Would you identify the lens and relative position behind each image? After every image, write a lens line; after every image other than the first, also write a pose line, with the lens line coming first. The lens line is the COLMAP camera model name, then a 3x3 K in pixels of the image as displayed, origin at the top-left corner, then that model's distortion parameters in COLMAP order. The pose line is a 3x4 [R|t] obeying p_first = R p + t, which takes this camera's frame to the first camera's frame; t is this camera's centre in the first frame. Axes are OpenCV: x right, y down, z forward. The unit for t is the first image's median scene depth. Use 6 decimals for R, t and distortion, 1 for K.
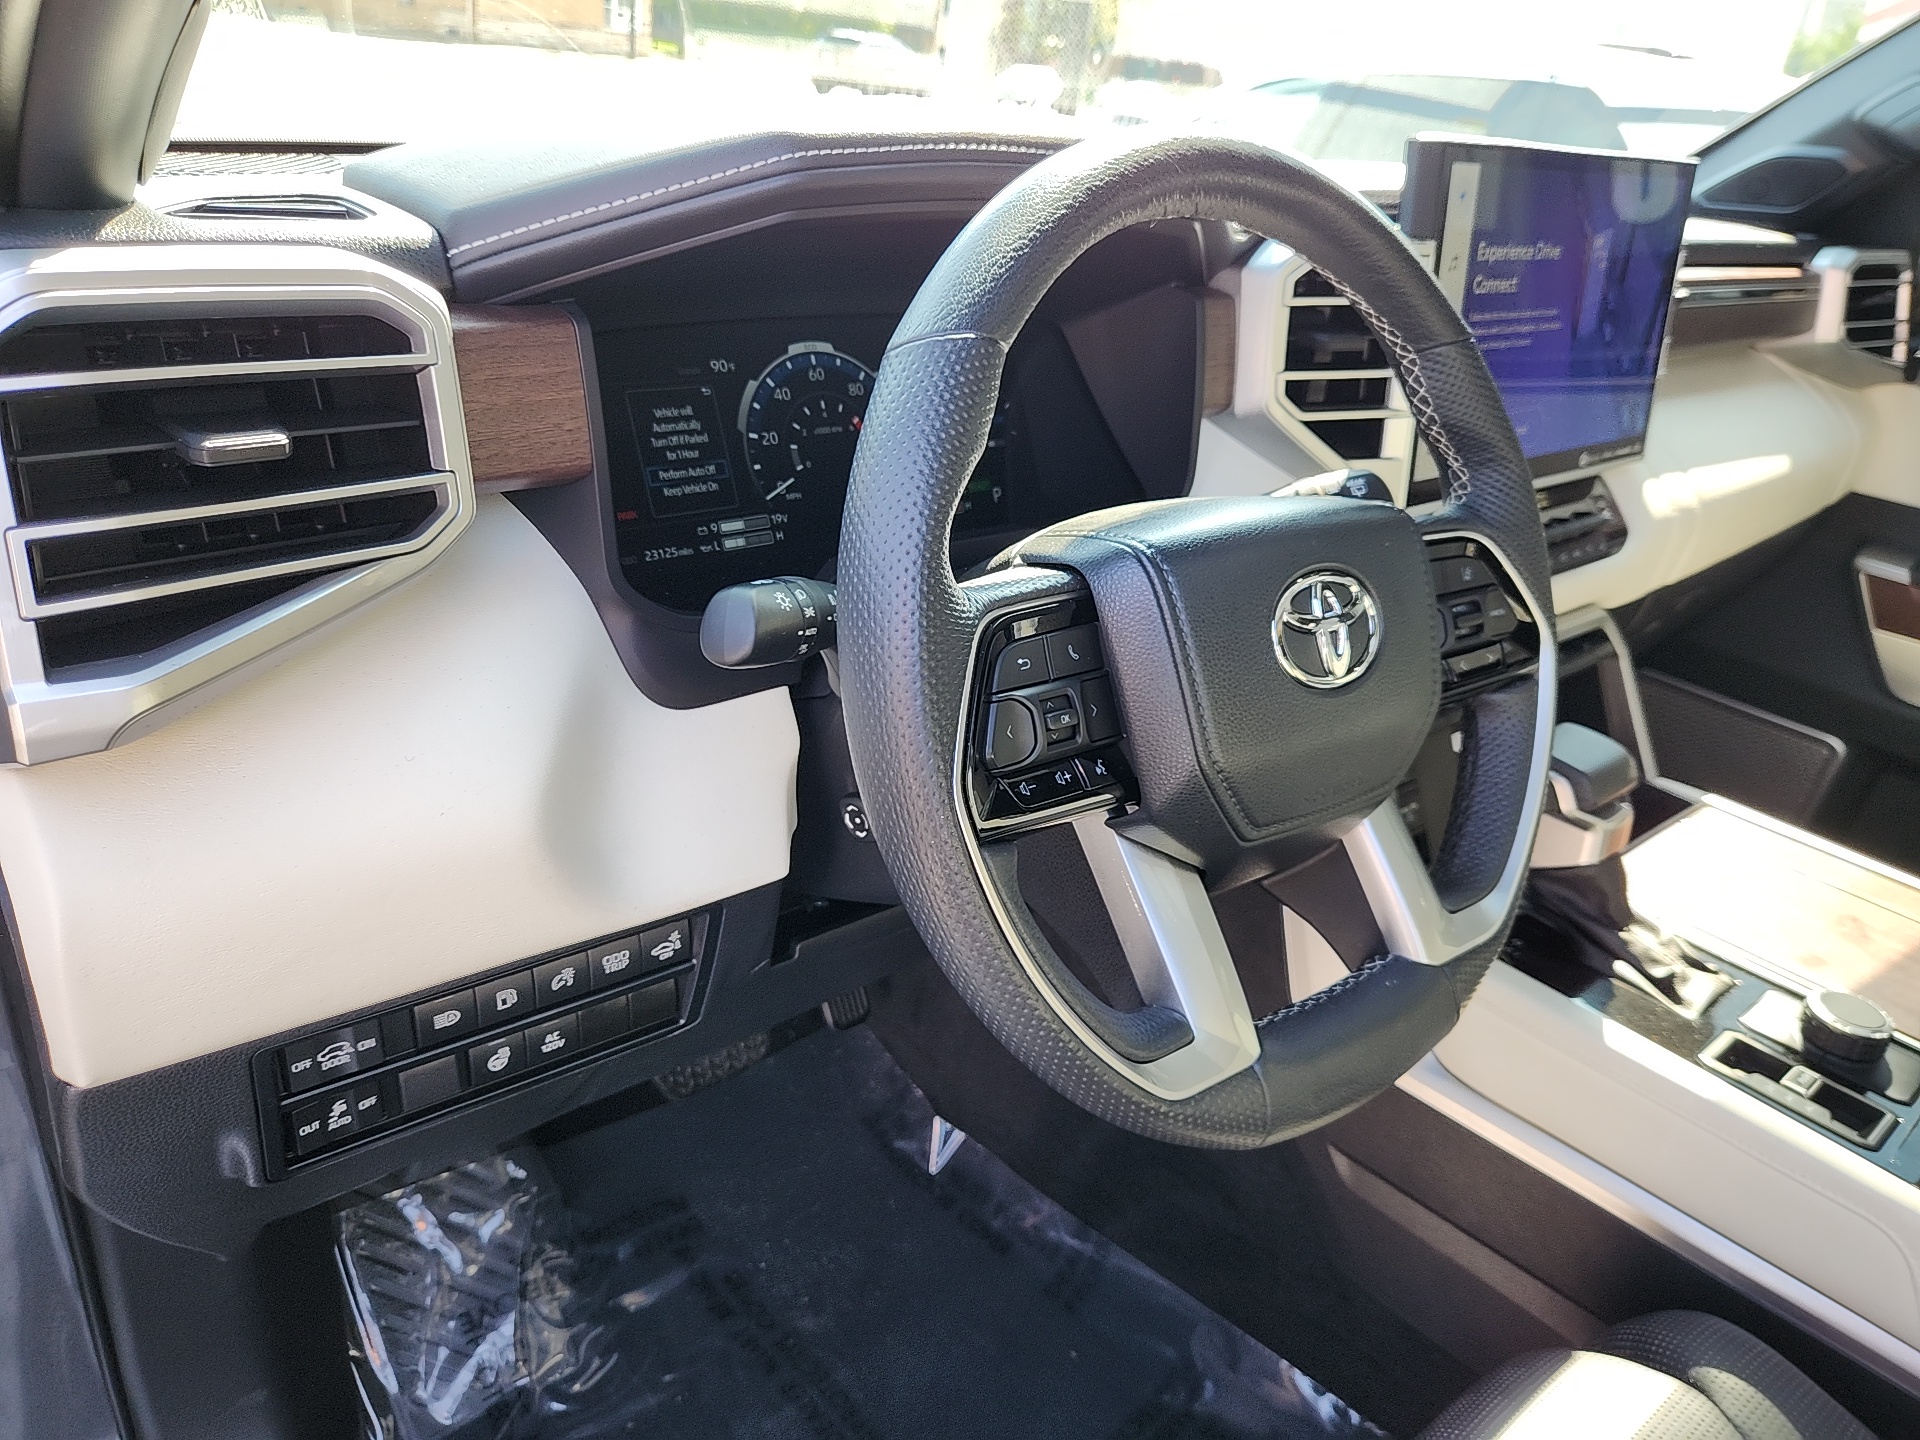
lens RADIAL K [[1306.3, 0, 981.5], [0, 1306.3, 716.4], [0, 0, 1]] dist [0.046842, -0.092471]
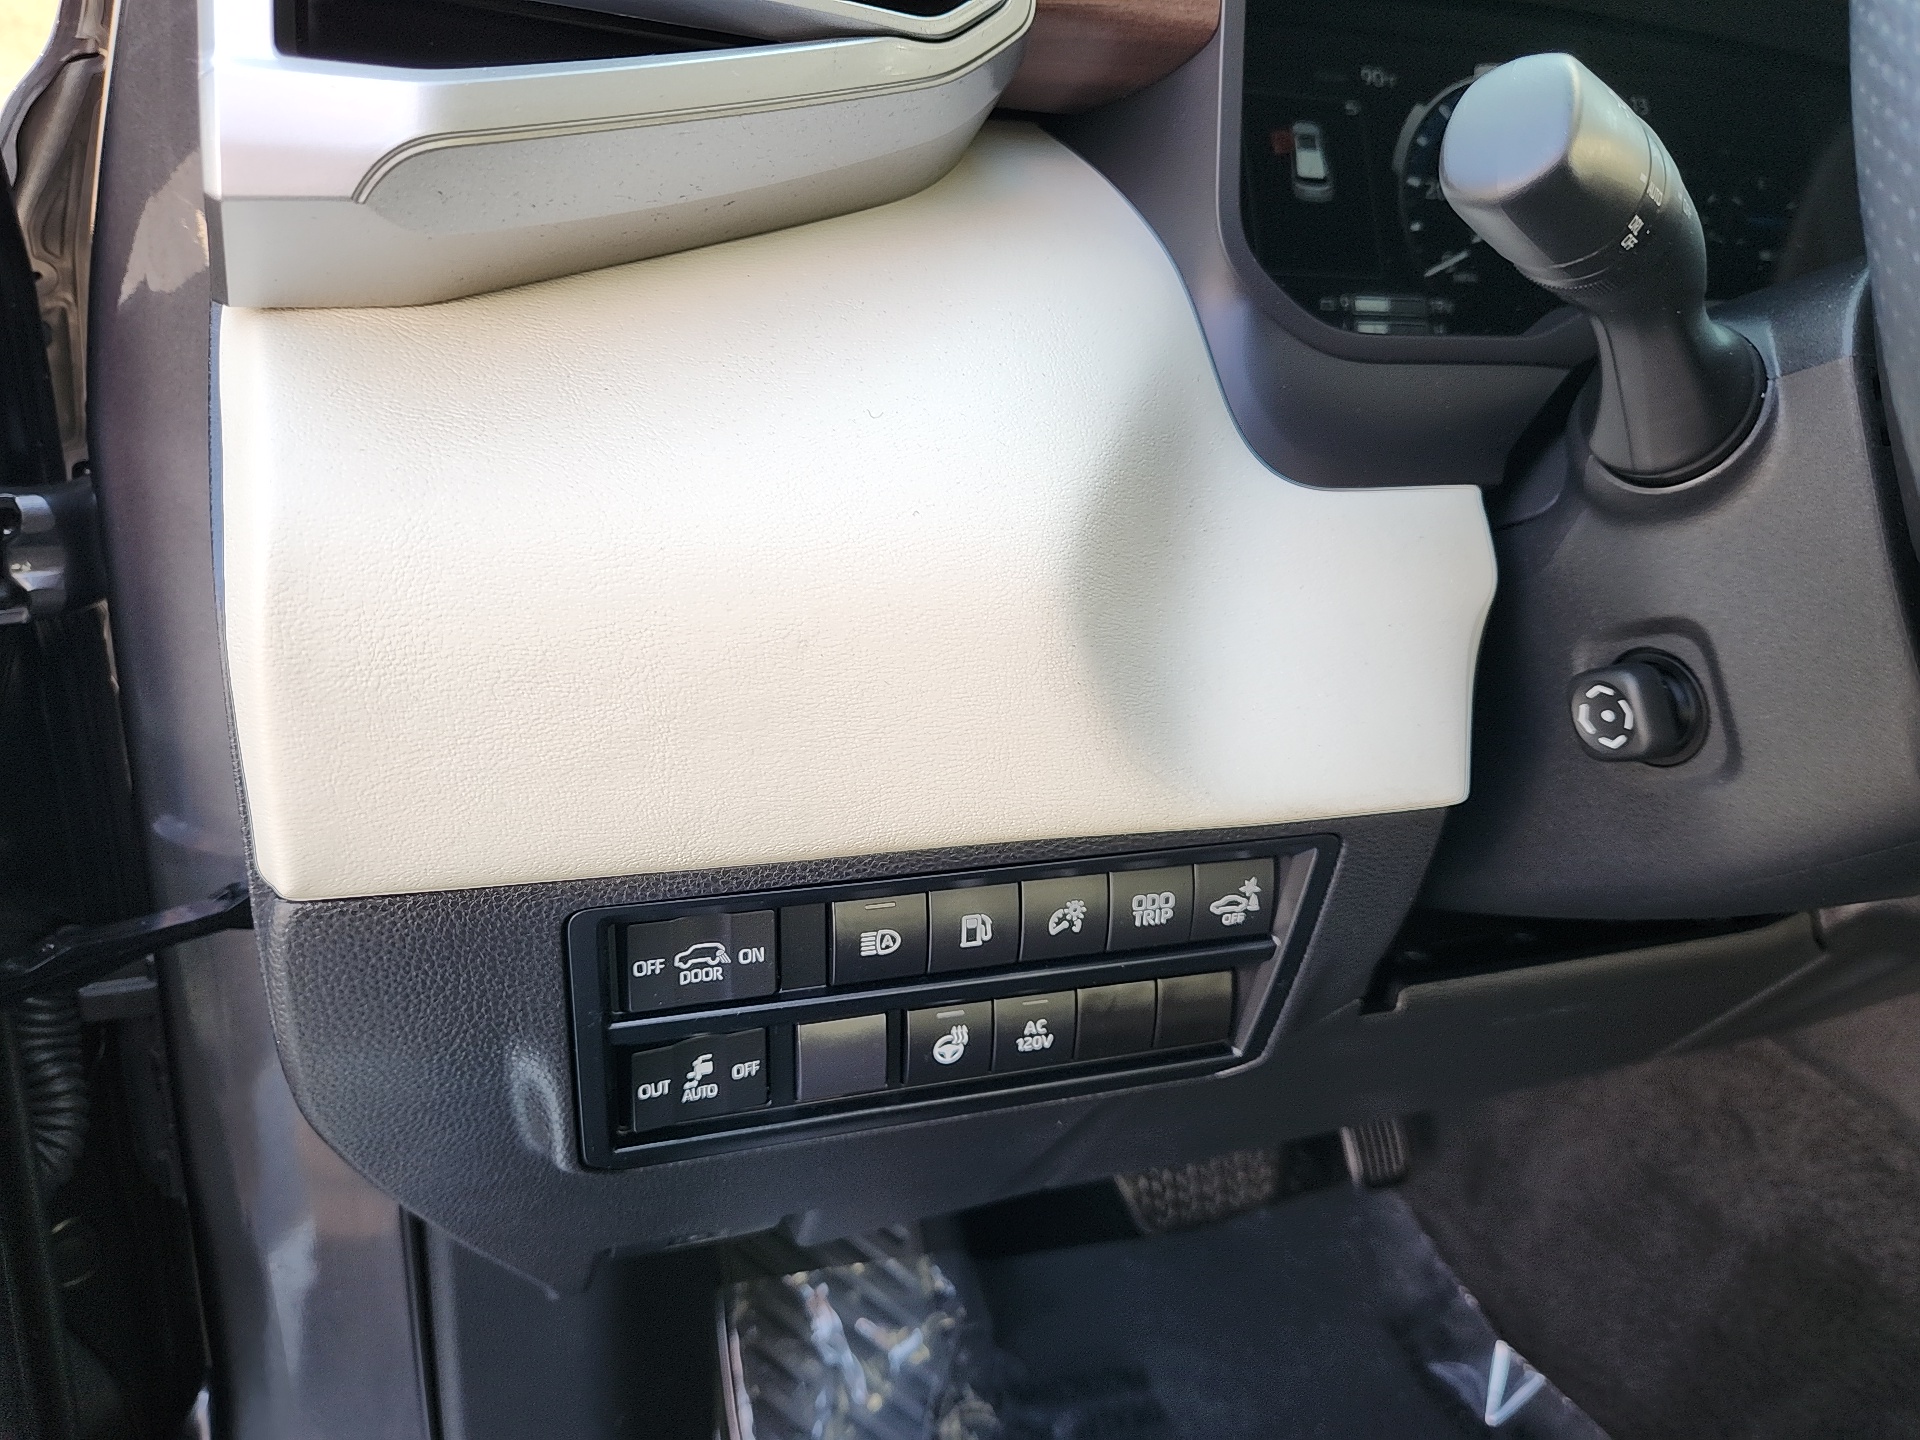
lens RADIAL K [[1306.3, 0, 981.5], [0, 1306.3, 716.4], [0, 0, 1]] dist [0.046842, -0.092471]
pose [[0.935661, 0.070460, -0.345795, -0.147255], [-0.115623, 0.986988, -0.111744, 0.168833], [0.333422, 0.144536, 0.931632, 0.397695]]
